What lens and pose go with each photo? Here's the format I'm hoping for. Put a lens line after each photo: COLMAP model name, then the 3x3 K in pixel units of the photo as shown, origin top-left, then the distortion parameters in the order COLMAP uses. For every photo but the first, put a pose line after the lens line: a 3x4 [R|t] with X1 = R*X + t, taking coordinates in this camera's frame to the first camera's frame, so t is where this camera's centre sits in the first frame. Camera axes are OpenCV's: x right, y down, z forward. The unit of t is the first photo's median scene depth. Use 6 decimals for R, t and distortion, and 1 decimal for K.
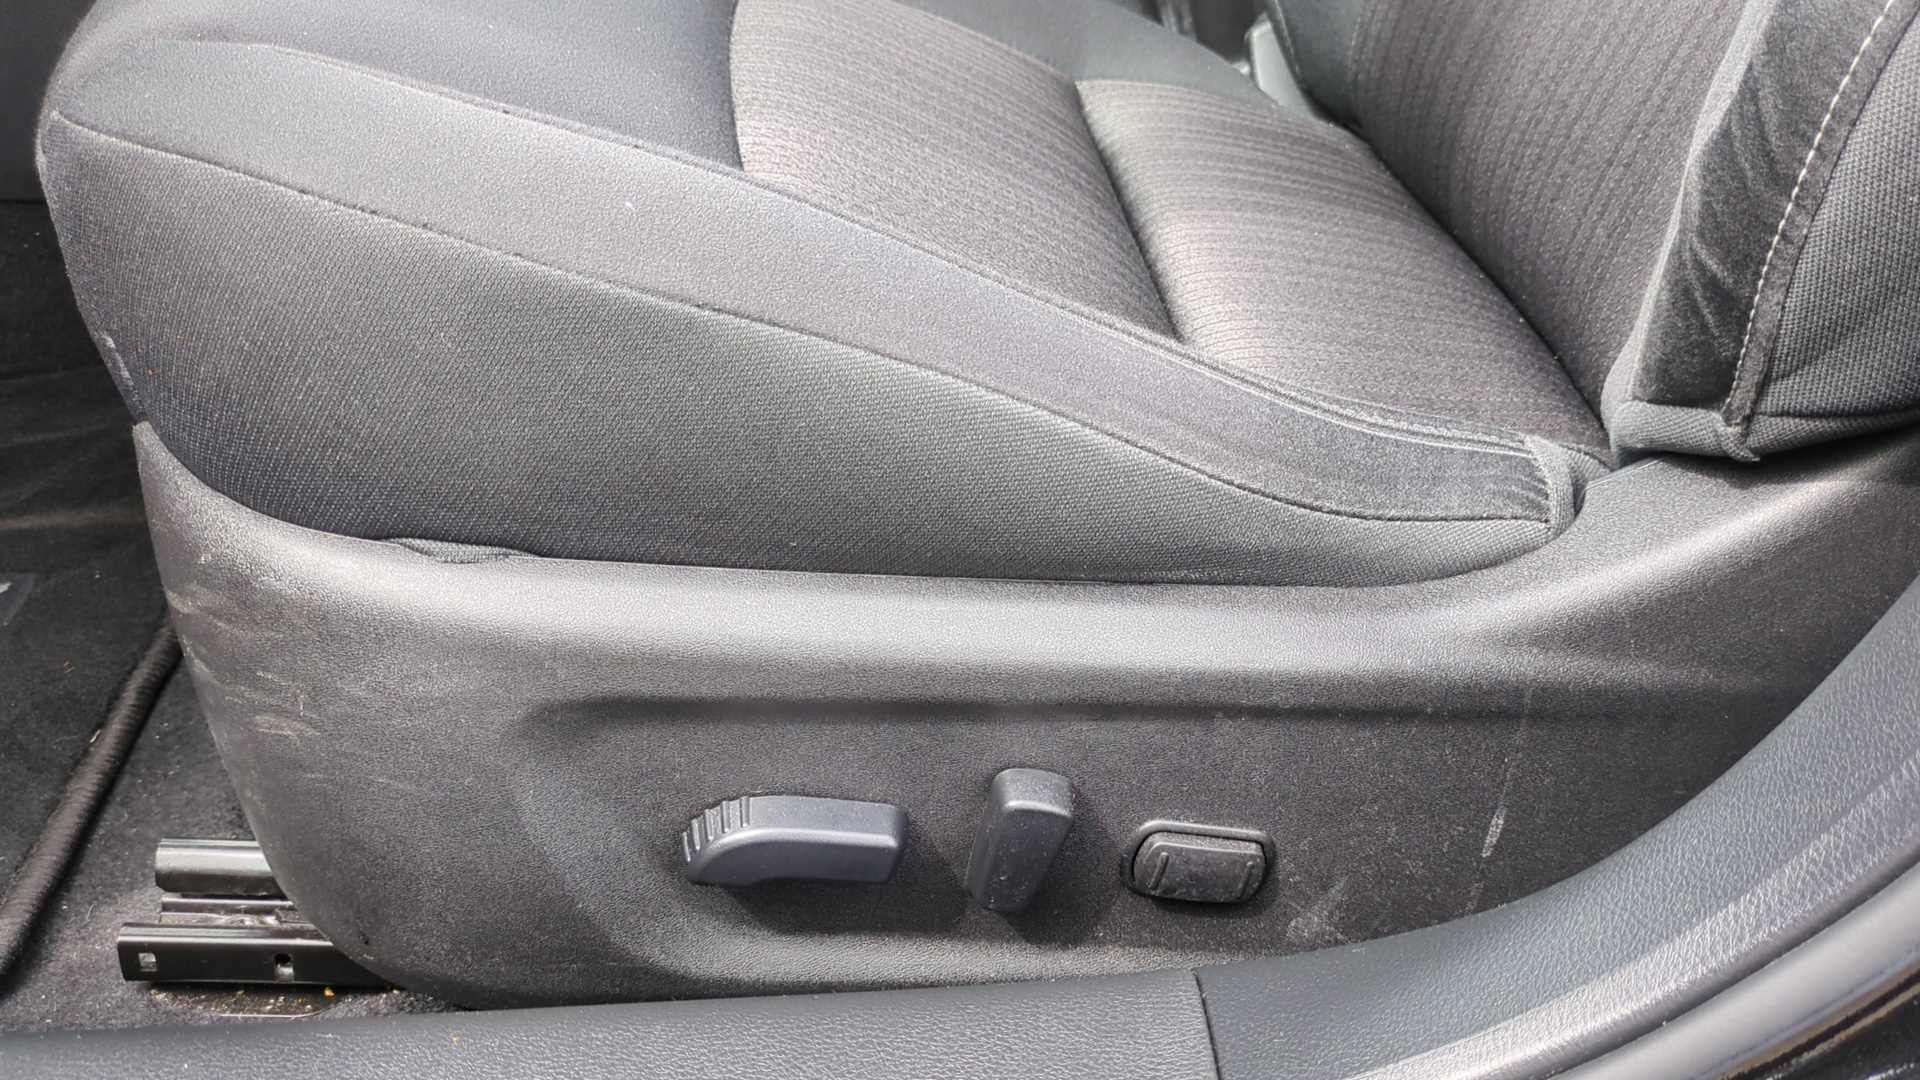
lens RADIAL K [[1646.9, 0, 960.0], [0, 1646.9, 540.0], [0, 0, 1]] dist [-0.010914, -0.013039]
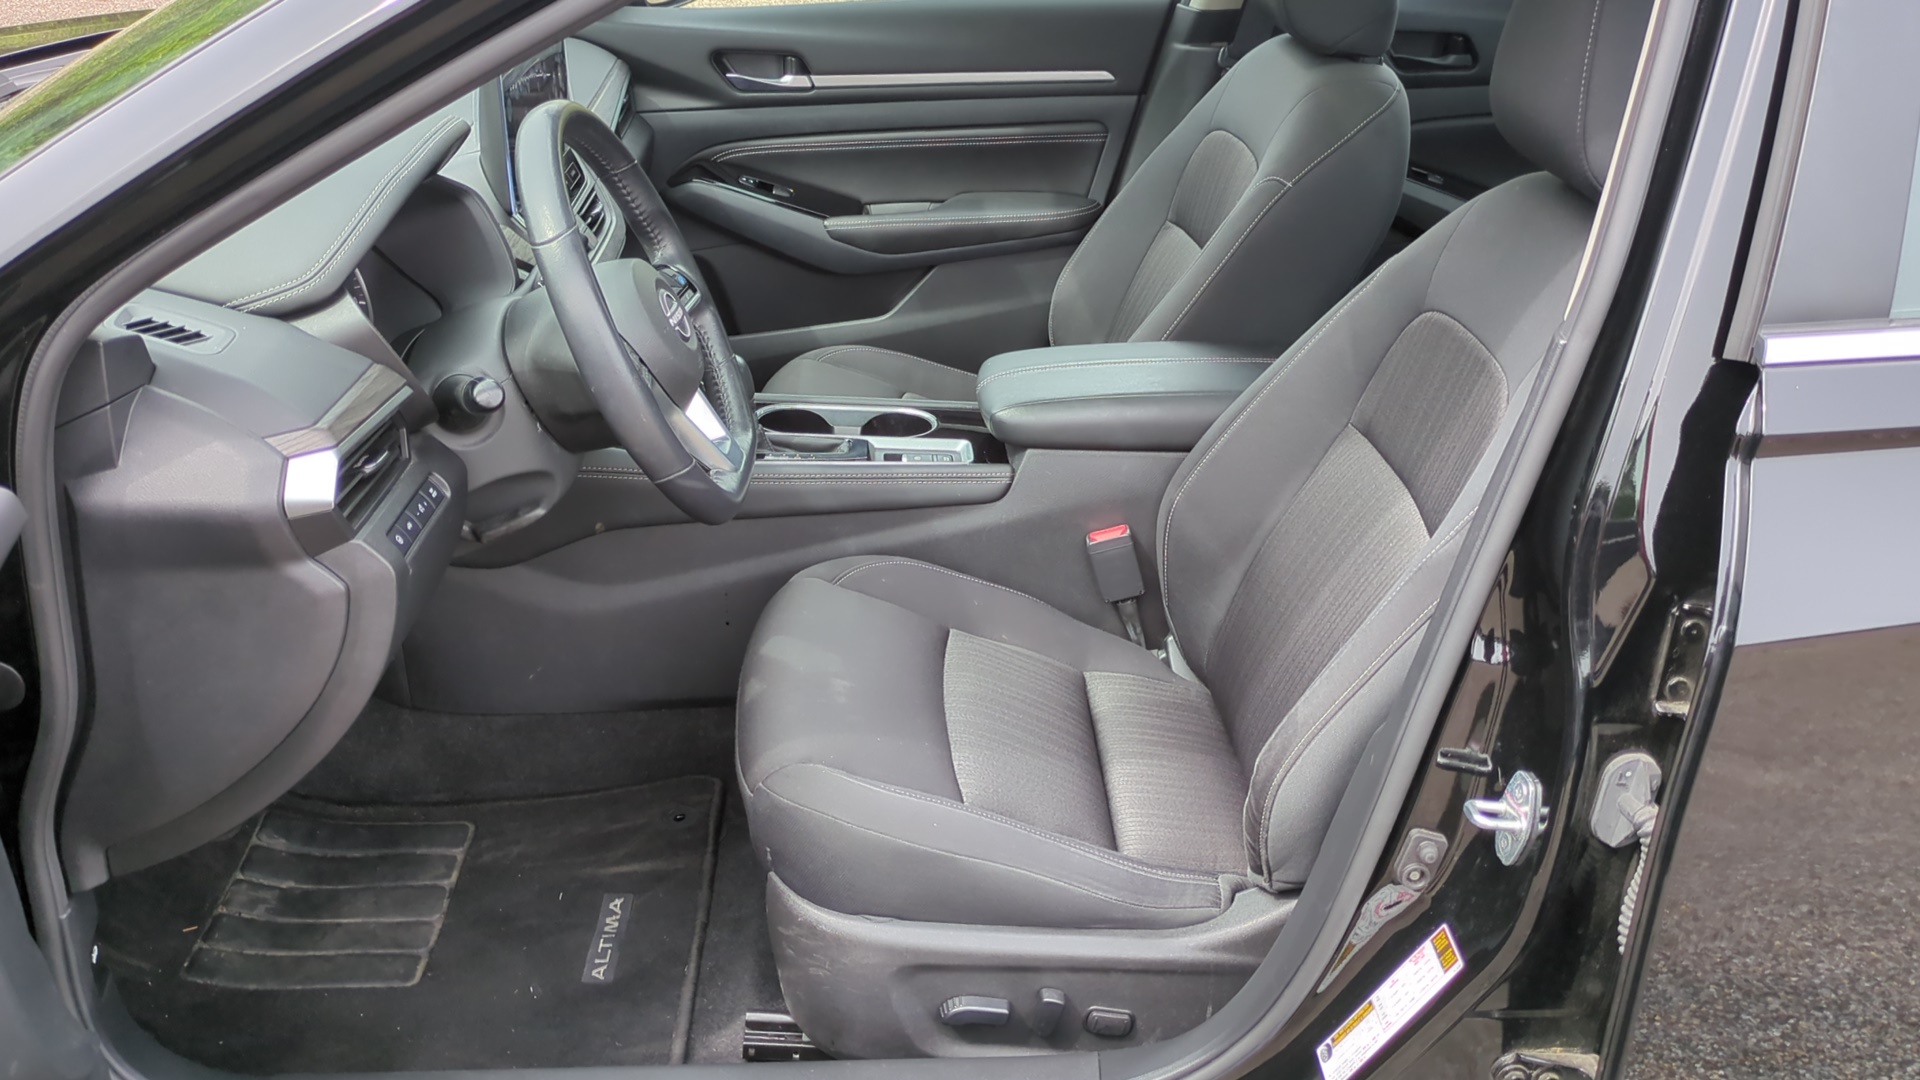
lens RADIAL K [[1642.9, 0, 966.6], [0, 1642.9, 529.4], [0, 0, 1]] dist [0.030588, -0.017860]
pose [[0.998887, 0.001881, -0.047129, 0.027551], [-0.007736, 0.992207, -0.124364, -0.332519], [0.046528, 0.124590, 0.991117, -2.196194]]
